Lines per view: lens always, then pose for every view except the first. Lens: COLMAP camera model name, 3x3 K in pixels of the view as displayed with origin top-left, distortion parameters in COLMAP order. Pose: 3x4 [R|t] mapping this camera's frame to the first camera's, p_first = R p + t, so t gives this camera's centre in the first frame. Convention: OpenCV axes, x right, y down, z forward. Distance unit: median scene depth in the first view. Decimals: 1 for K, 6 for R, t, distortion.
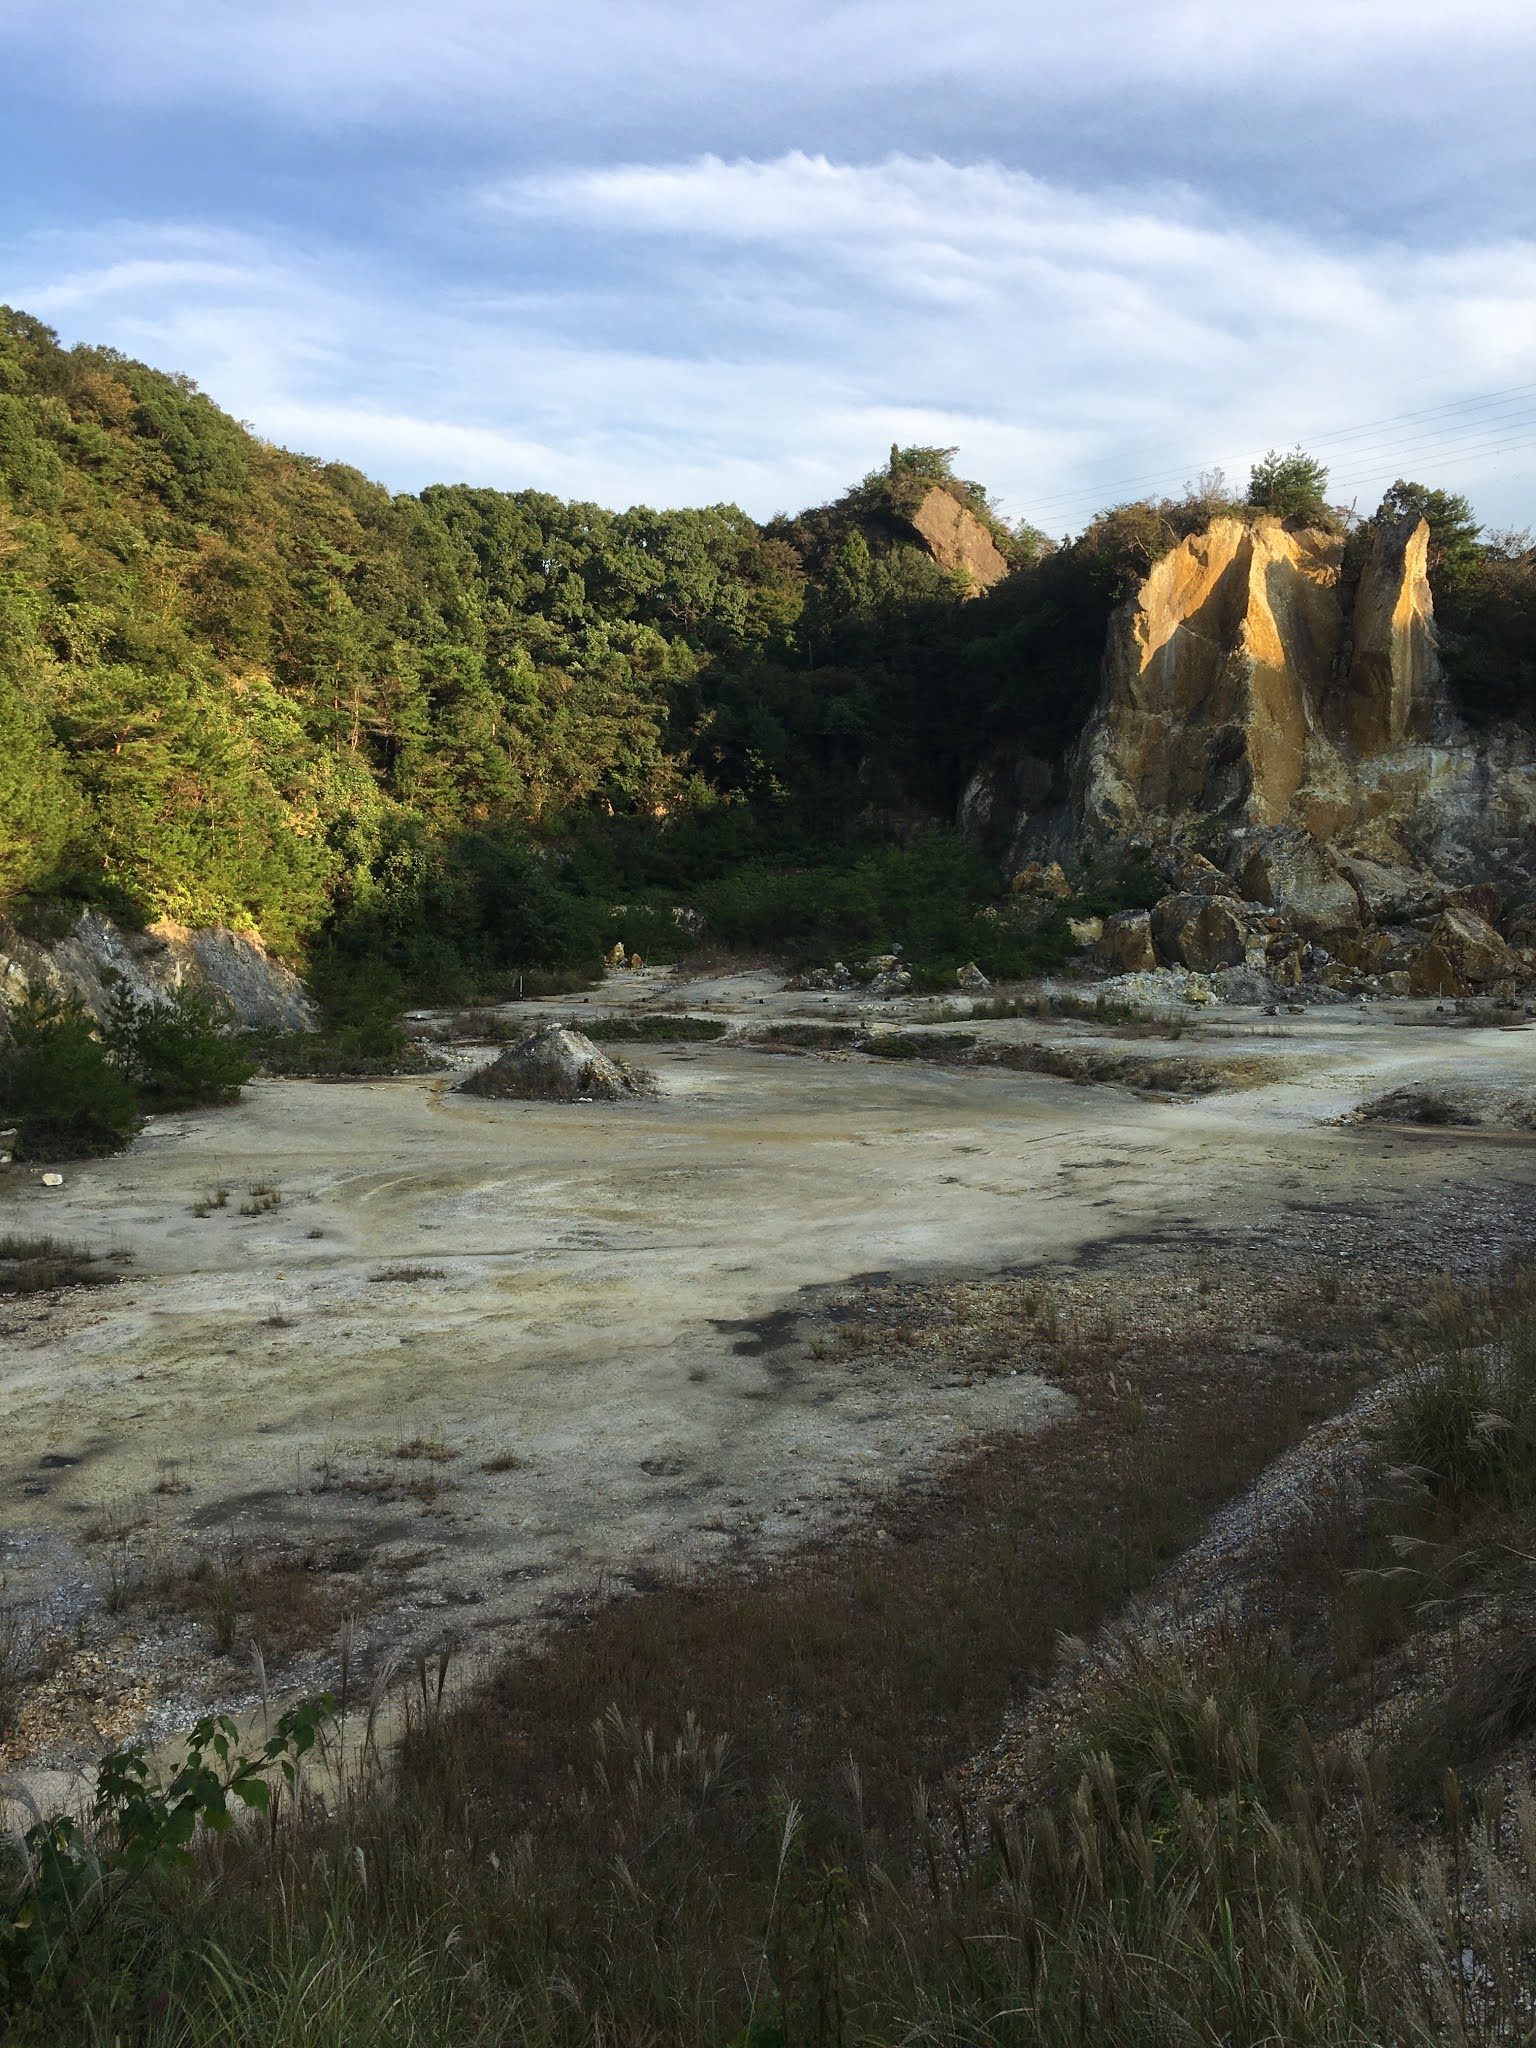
lens RADIAL K [[1741.7, 0, 777.3], [0, 1741.7, 1012.1], [0, 0, 1]] dist [0.115798, -0.170091]
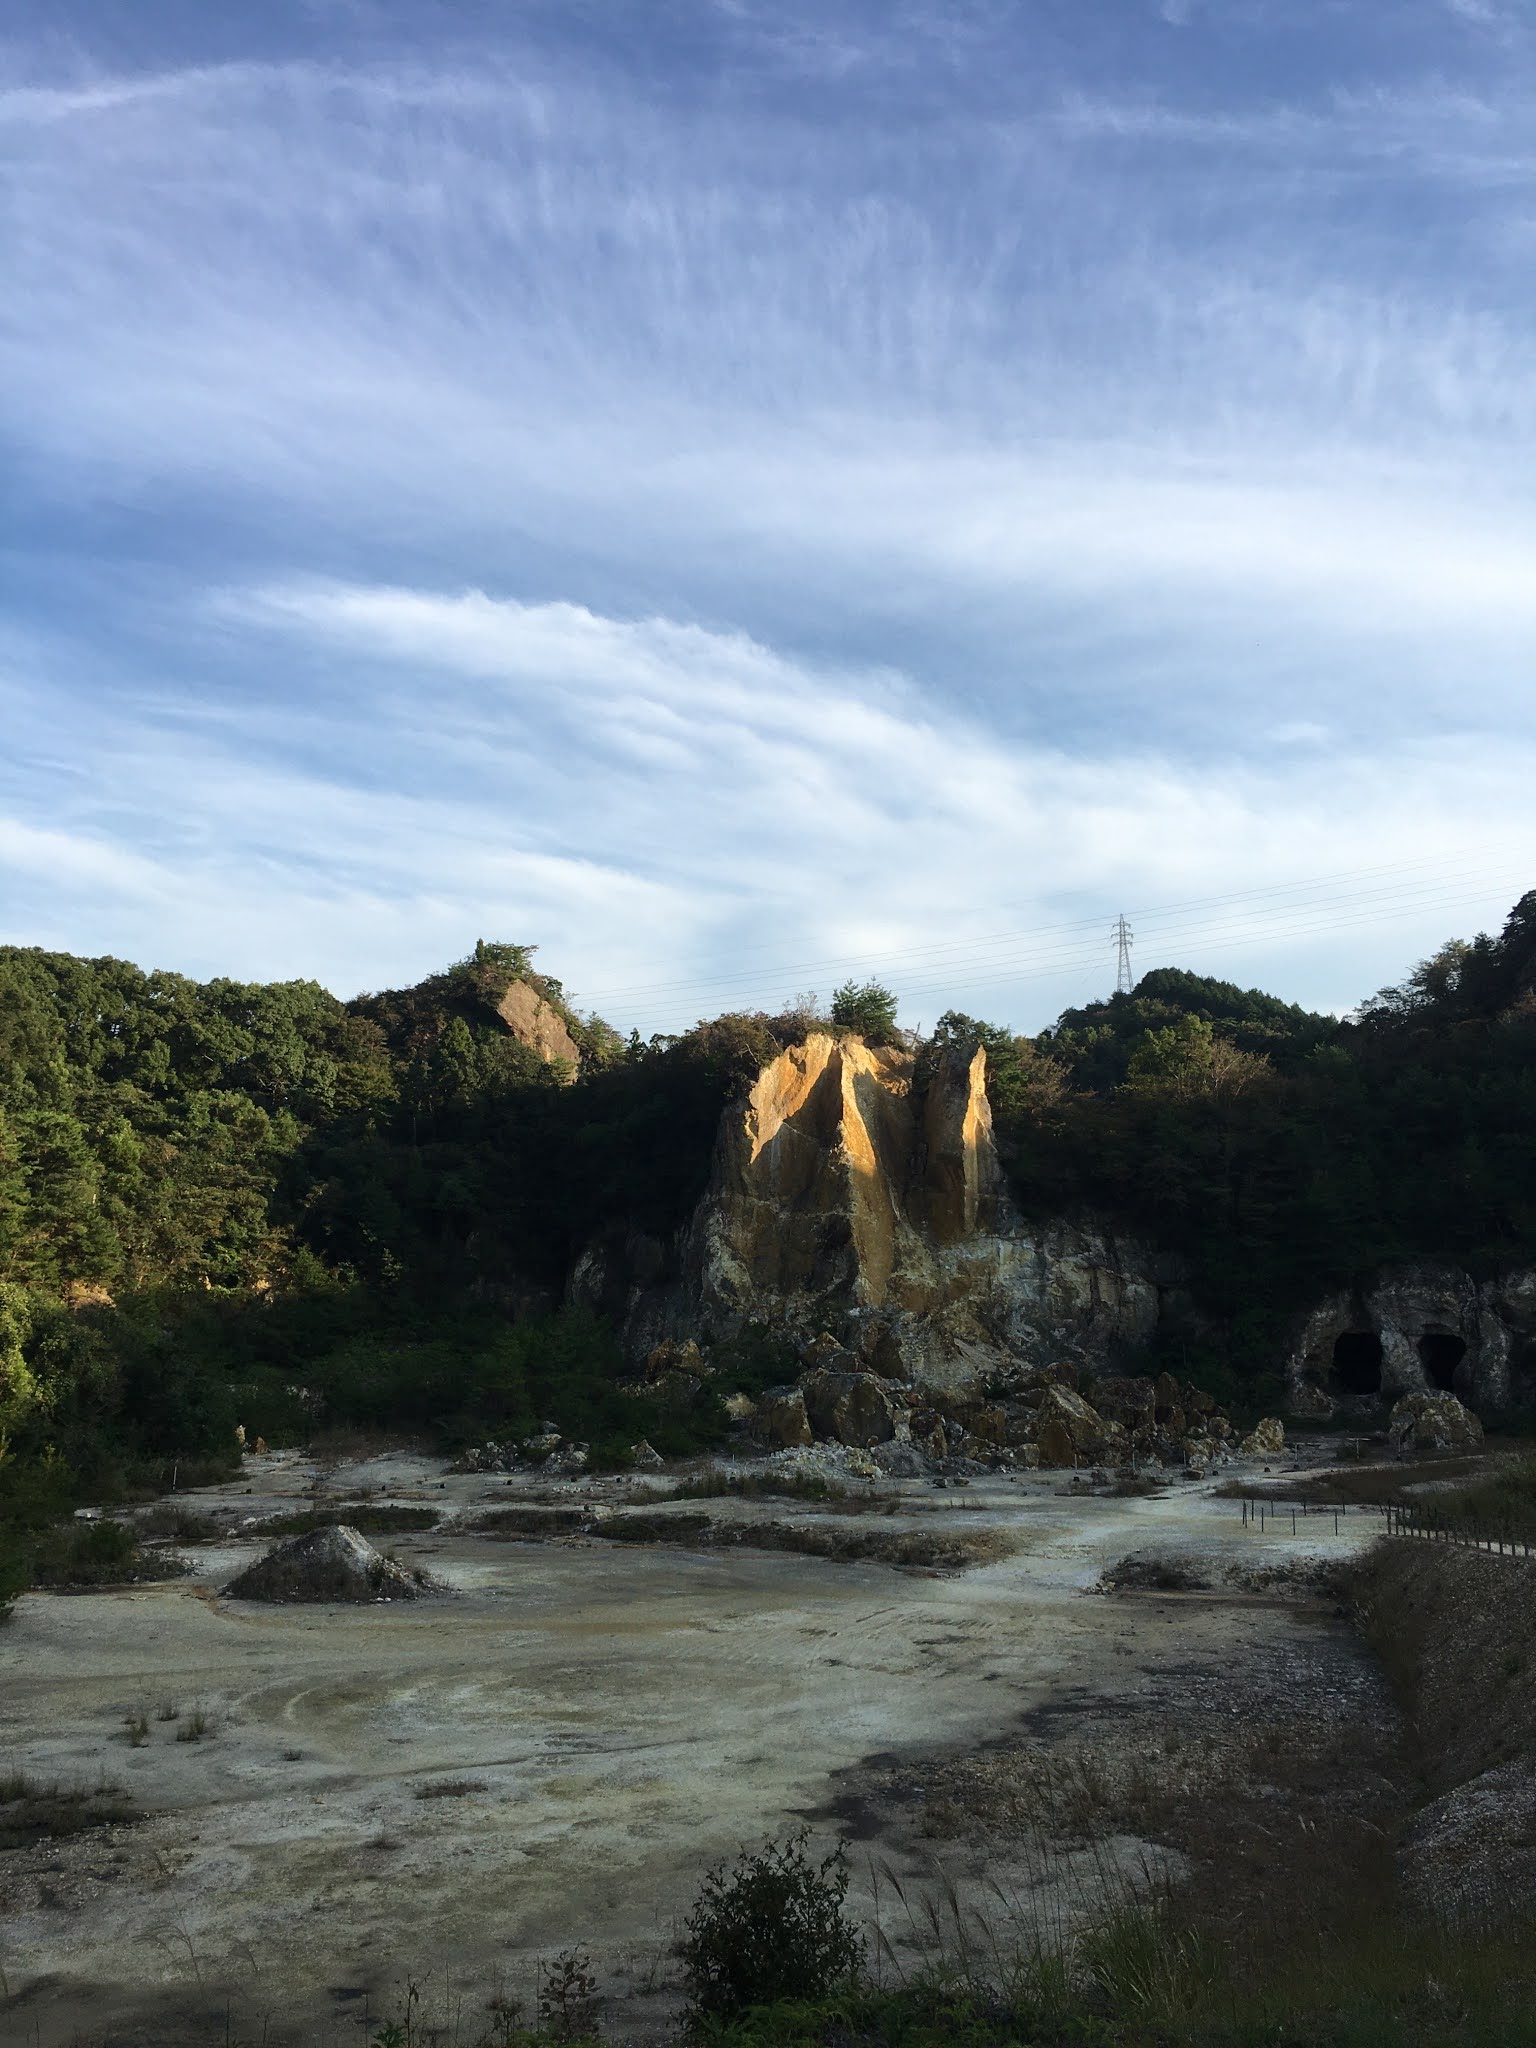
lens RADIAL K [[1741.7, 0, 777.3], [0, 1741.7, 1012.1], [0, 0, 1]] dist [0.115798, -0.170091]
pose [[0.951239, 0.057291, 0.303089, -0.115543], [0.022651, 0.966973, -0.253870, -0.006472], [-0.307624, 0.248356, 0.918524, -0.035460]]
